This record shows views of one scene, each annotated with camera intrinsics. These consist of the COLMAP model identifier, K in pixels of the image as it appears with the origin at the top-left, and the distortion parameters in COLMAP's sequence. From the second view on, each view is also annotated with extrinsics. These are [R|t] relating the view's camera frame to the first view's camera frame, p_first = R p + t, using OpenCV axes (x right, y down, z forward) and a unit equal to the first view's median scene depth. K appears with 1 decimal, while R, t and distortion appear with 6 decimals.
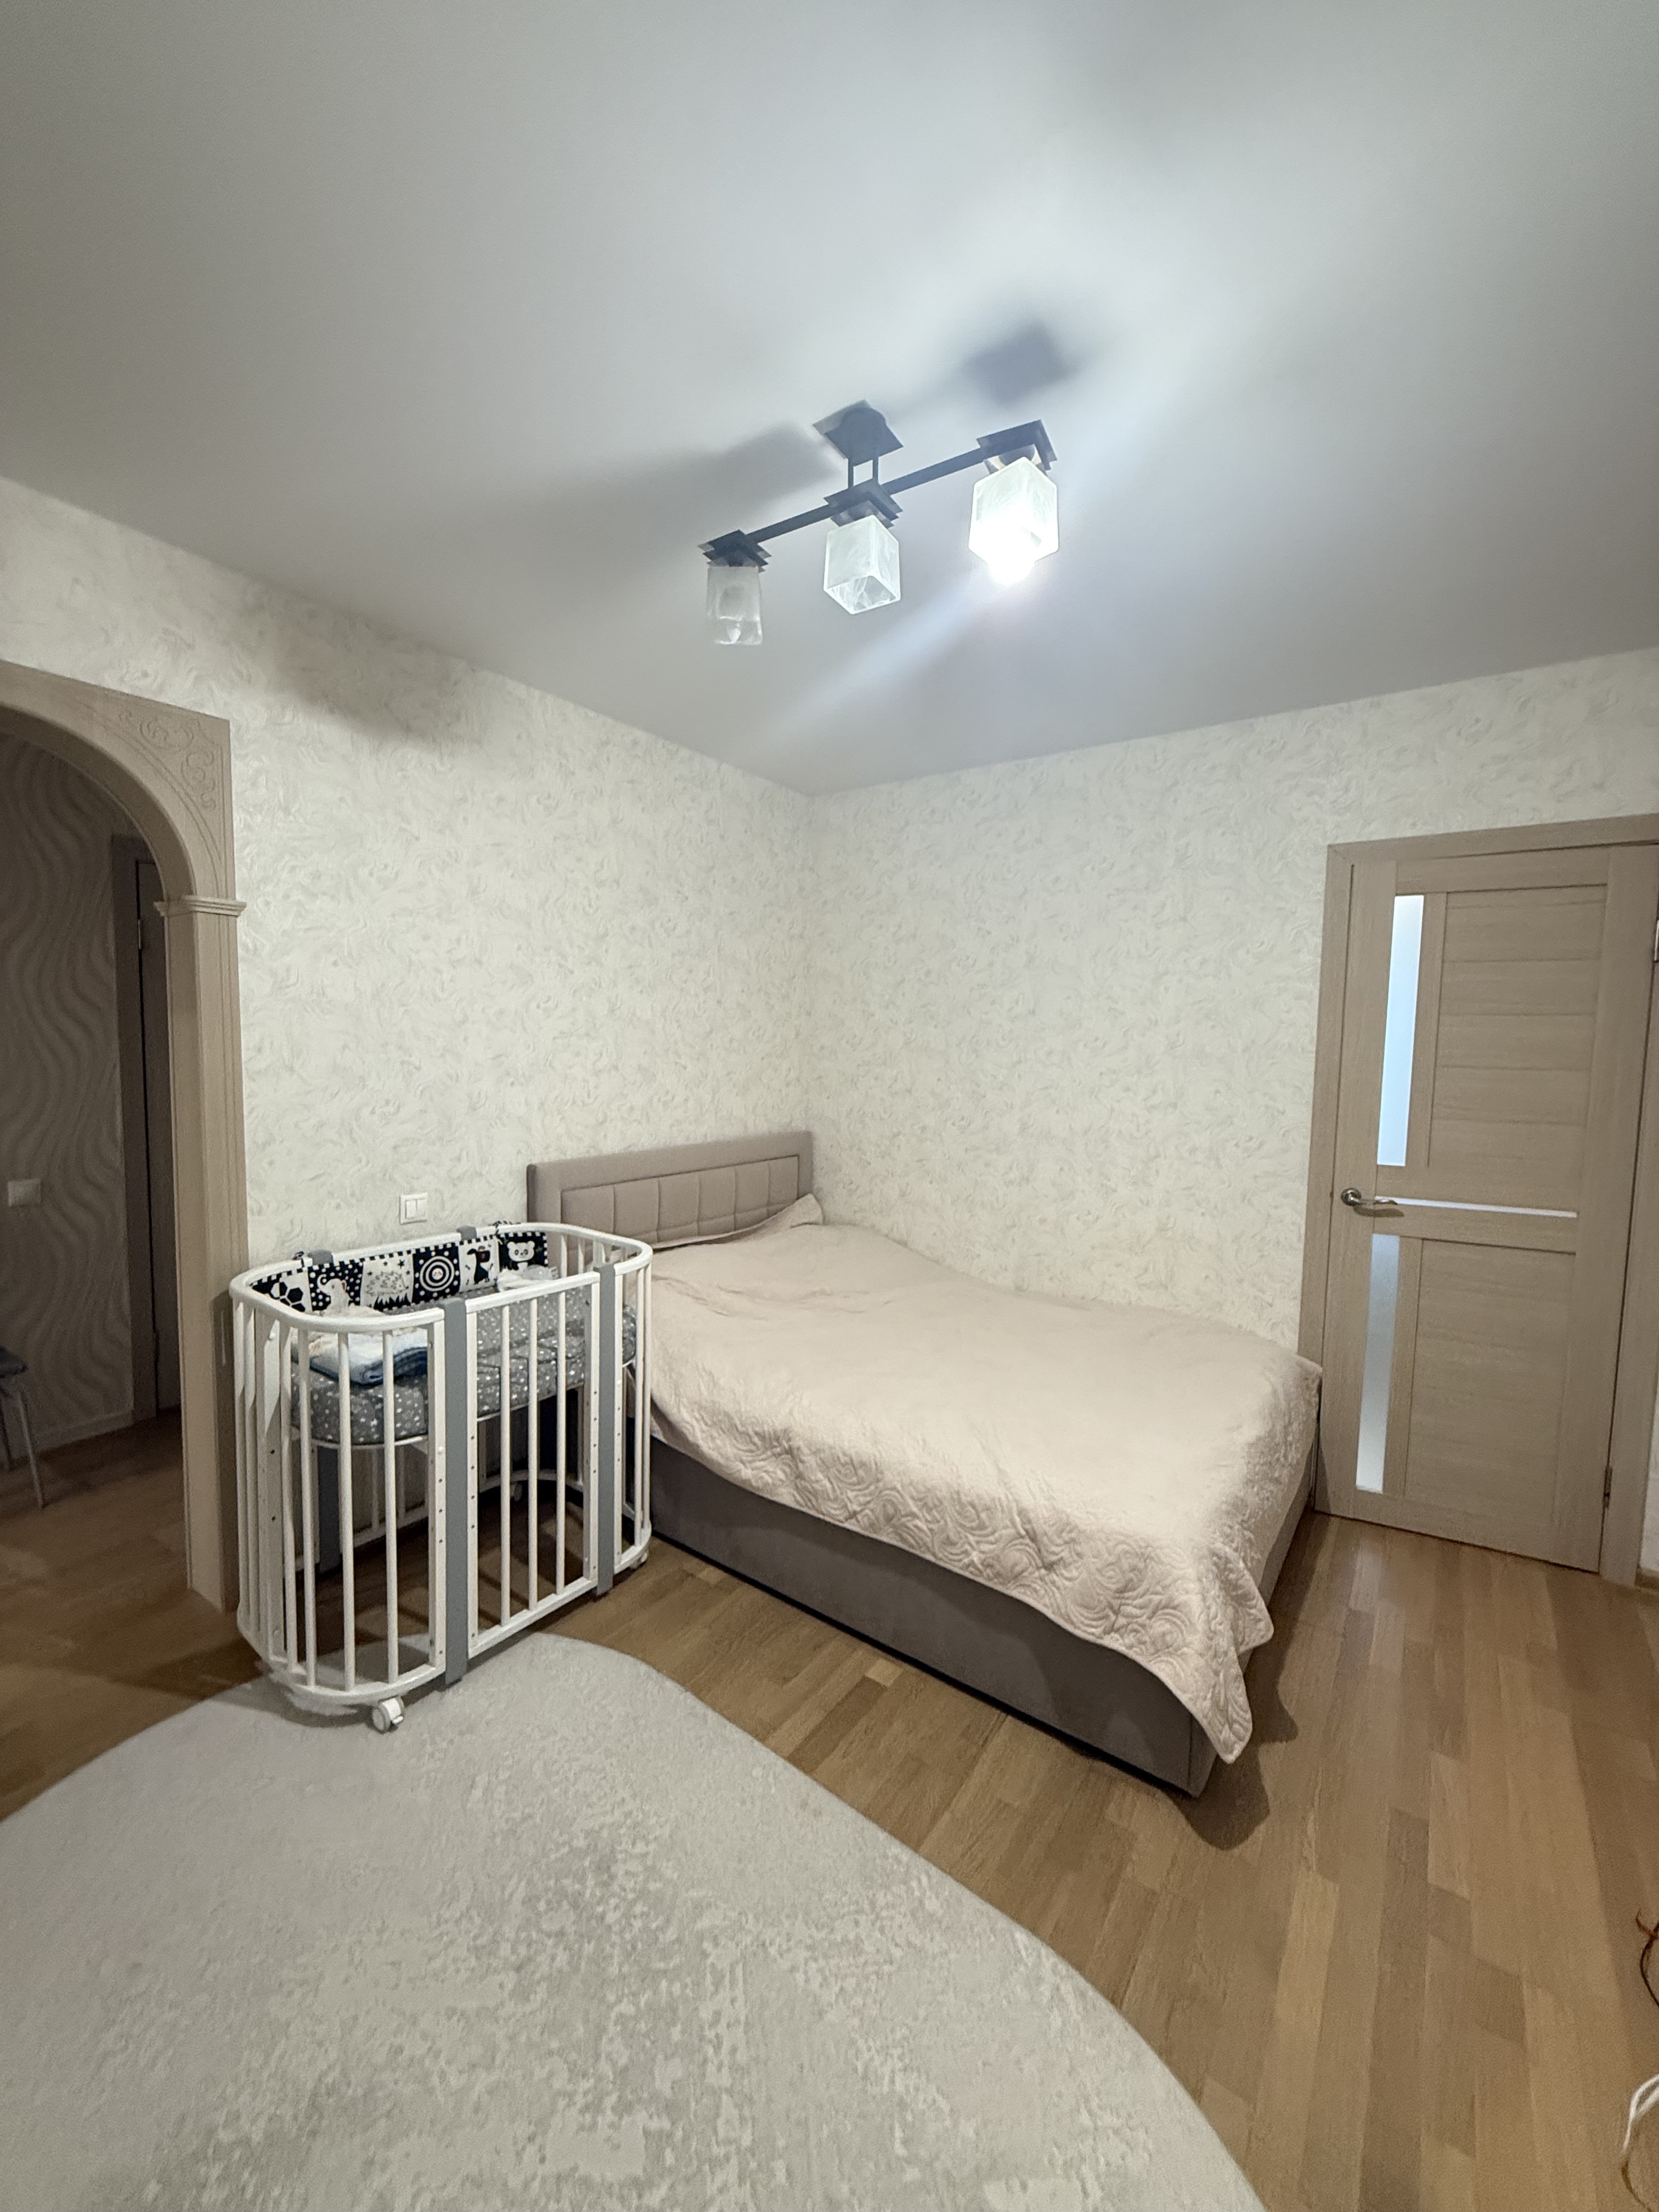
lens RADIAL K [[882.9, 0, 842.6], [0, 882.9, 1101.0], [0, 0, 1]] dist [0.001346, -0.000349]
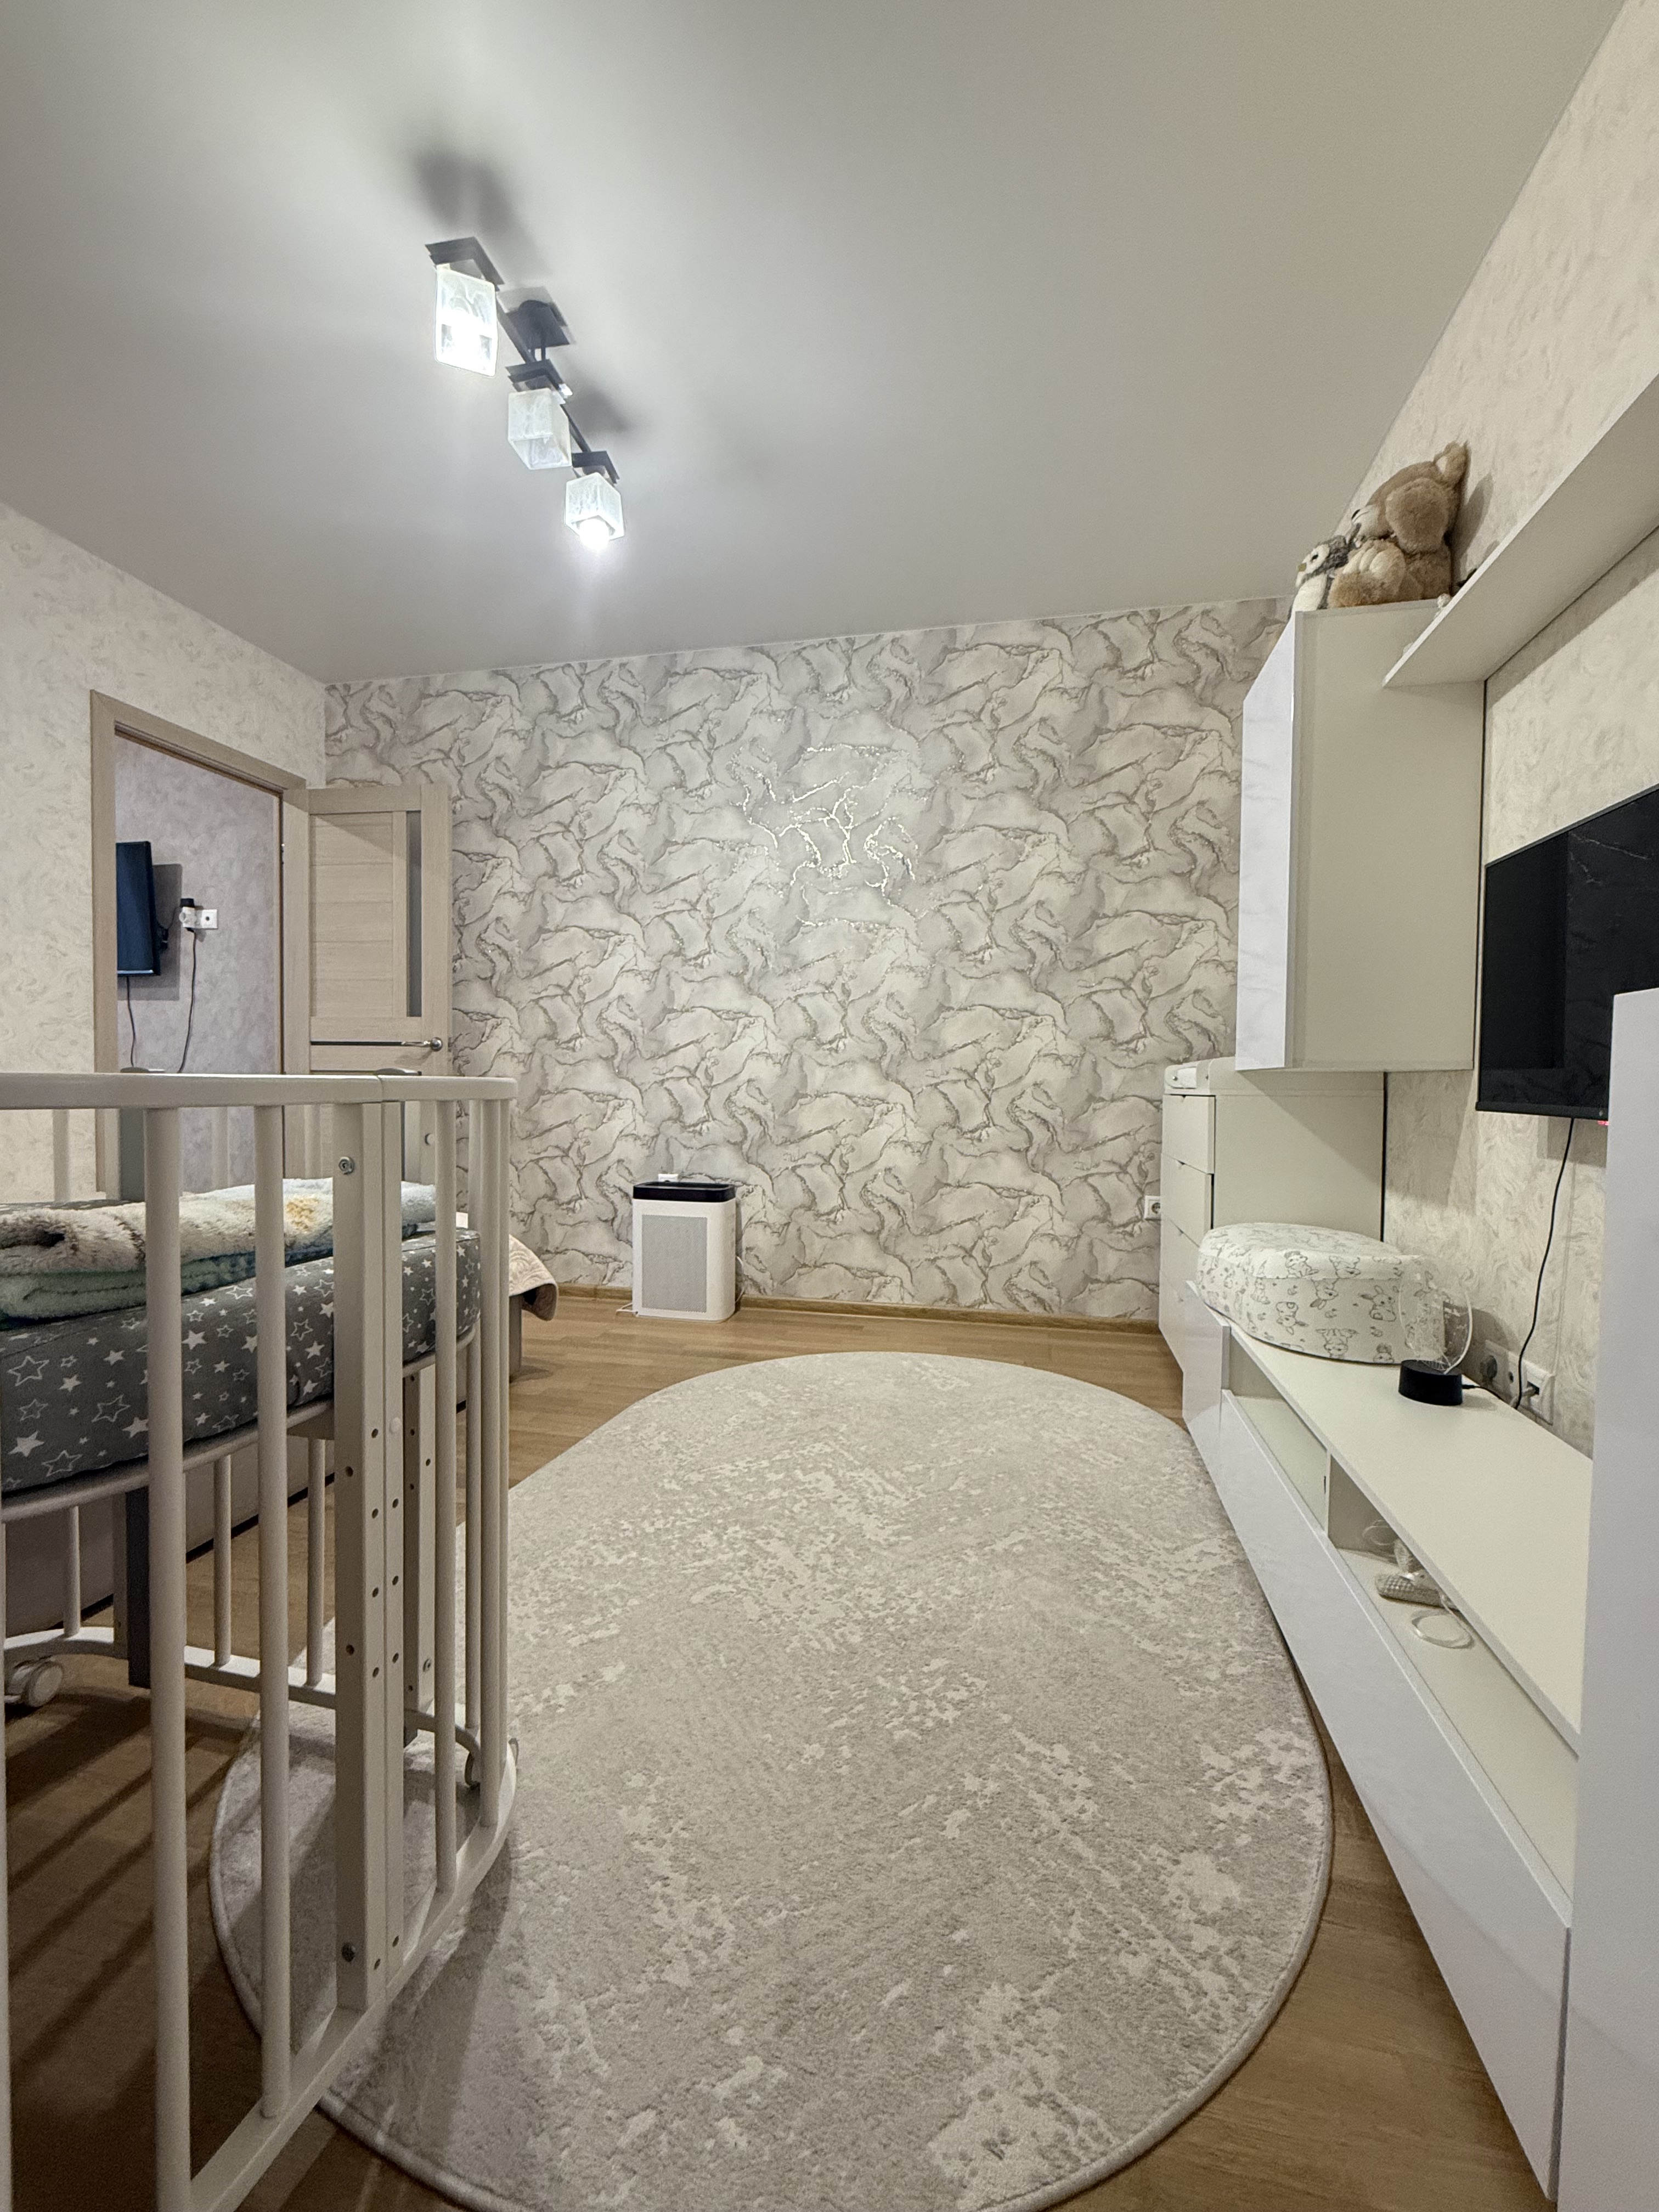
lens RADIAL K [[882.9, 0, 812.9], [0, 882.9, 1103.3], [0, 0, 1]] dist [0.001346, -0.000349]
pose [[-0.360620, -0.053147, 0.931197, -1.032595], [0.043852, 0.996305, 0.073845, 0.207012], [-0.931681, 0.067464, -0.356957, 0.910216]]
